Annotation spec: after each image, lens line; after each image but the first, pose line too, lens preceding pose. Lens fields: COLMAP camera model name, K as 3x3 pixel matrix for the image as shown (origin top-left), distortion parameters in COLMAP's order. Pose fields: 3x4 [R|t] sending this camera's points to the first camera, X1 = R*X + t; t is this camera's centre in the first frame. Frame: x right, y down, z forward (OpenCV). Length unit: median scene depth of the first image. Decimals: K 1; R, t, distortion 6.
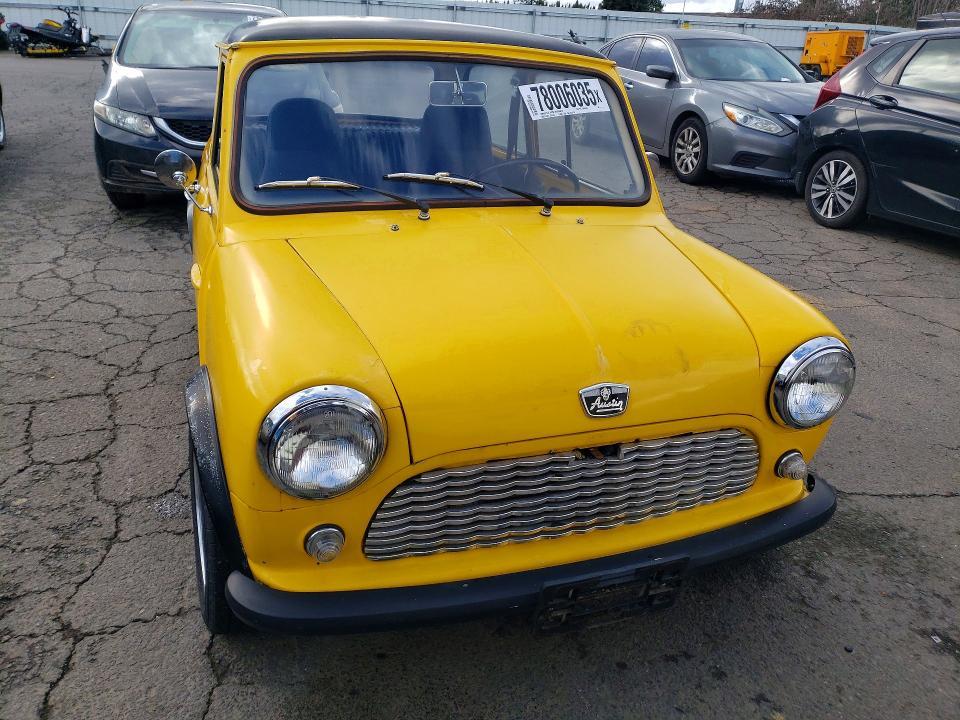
lens RADIAL K [[738.7, 0, 473.6], [0, 738.7, 356.9], [0, 0, 1]] dist [0.020854, -0.003330]
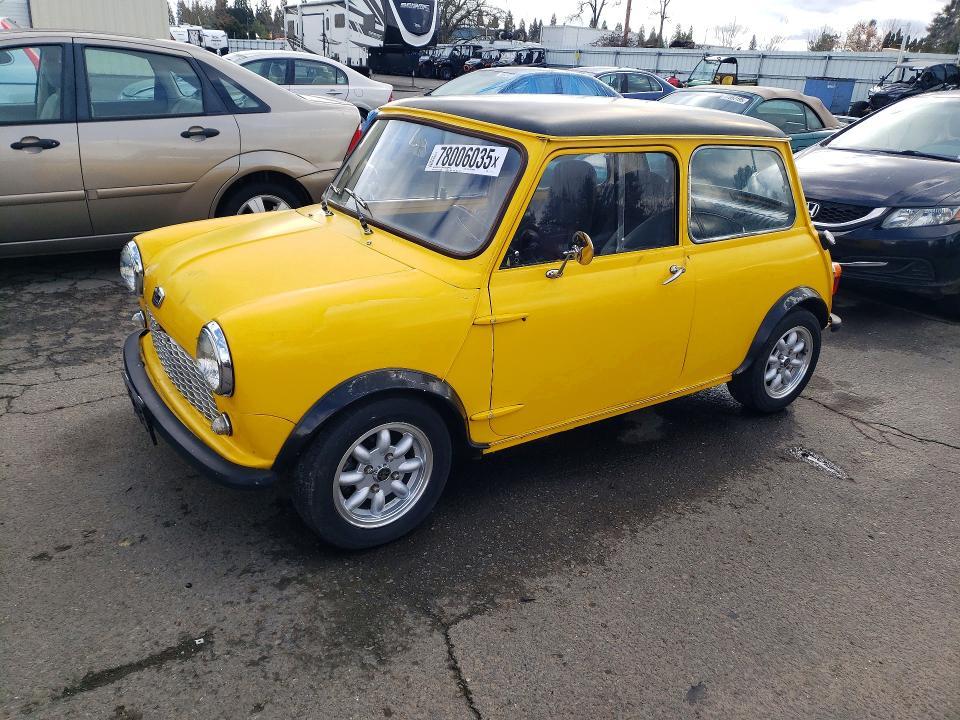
lens RADIAL K [[748.8, 0, 480.0], [0, 748.8, 360.0], [0, 0, 1]] dist [0.008549, -0.004019]
pose [[0.260222, 0.324558, -0.909366, 1.447695], [-0.411629, 0.889229, 0.199581, -0.341264], [0.873410, 0.322386, 0.364995, 0.750103]]
